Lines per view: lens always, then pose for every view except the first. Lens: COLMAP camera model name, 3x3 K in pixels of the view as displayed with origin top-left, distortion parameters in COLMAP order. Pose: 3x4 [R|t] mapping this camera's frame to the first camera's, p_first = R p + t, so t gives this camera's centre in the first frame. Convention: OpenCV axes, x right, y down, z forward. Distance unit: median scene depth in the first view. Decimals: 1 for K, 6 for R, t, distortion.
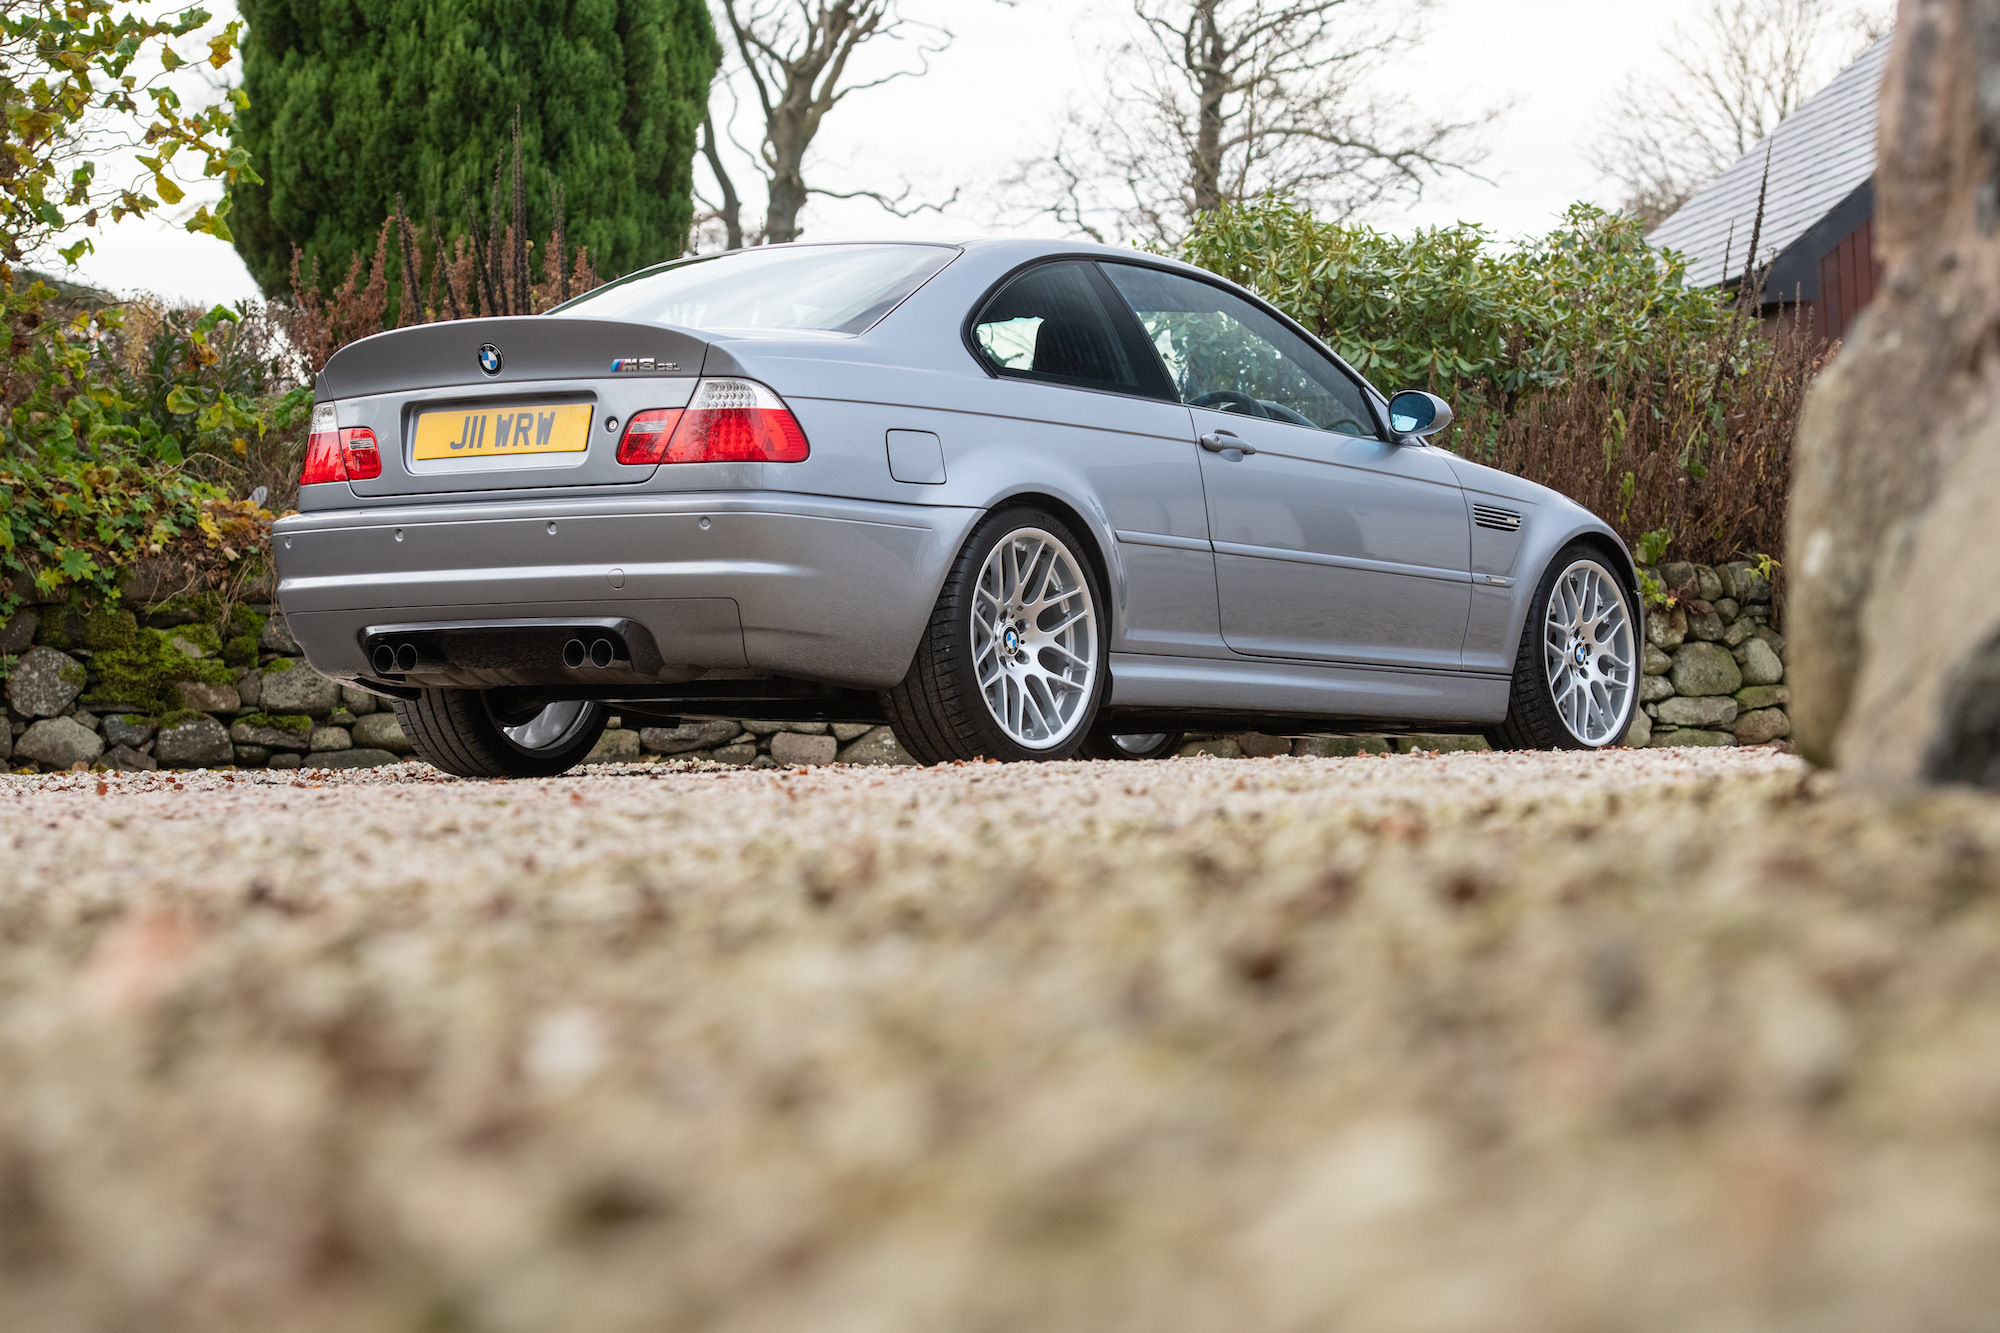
lens RADIAL K [[4730.4, 0, 1000.0], [0, 4730.4, 666.5], [0, 0, 1]] dist [0.077406, -0.220586]
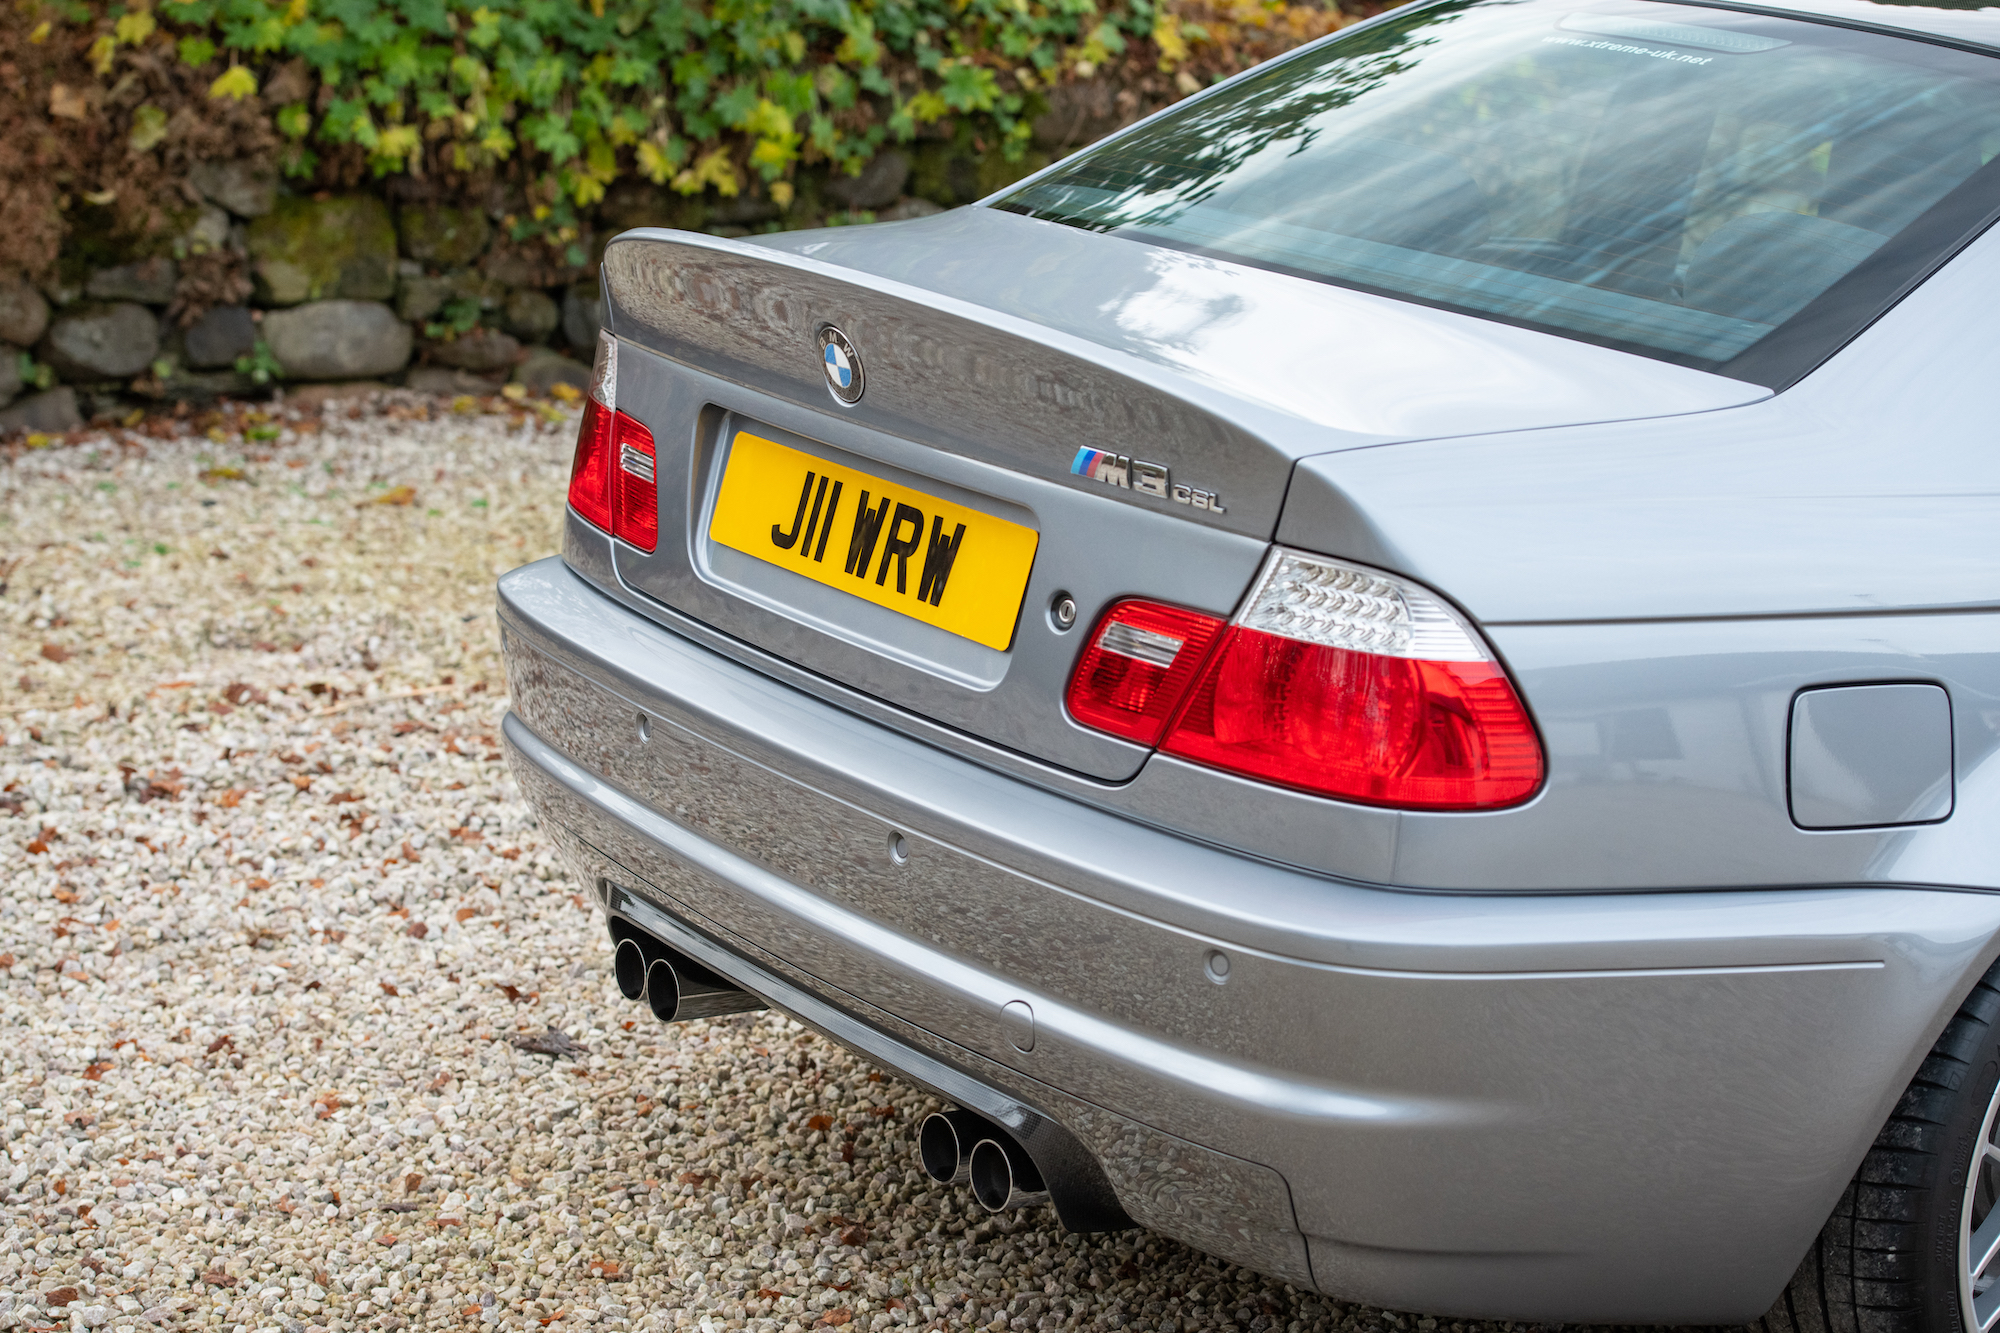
lens RADIAL K [[3858.4, 0, 1000.0], [0, 3858.4, 666.5], [0, 0, 1]] dist [0.002937, -1.846617]
pose [[0.933052, 0.144839, -0.329297, 0.016362], [-0.063126, 0.967085, 0.246500, -0.120801], [0.354161, -0.209210, 0.911483, 0.697824]]
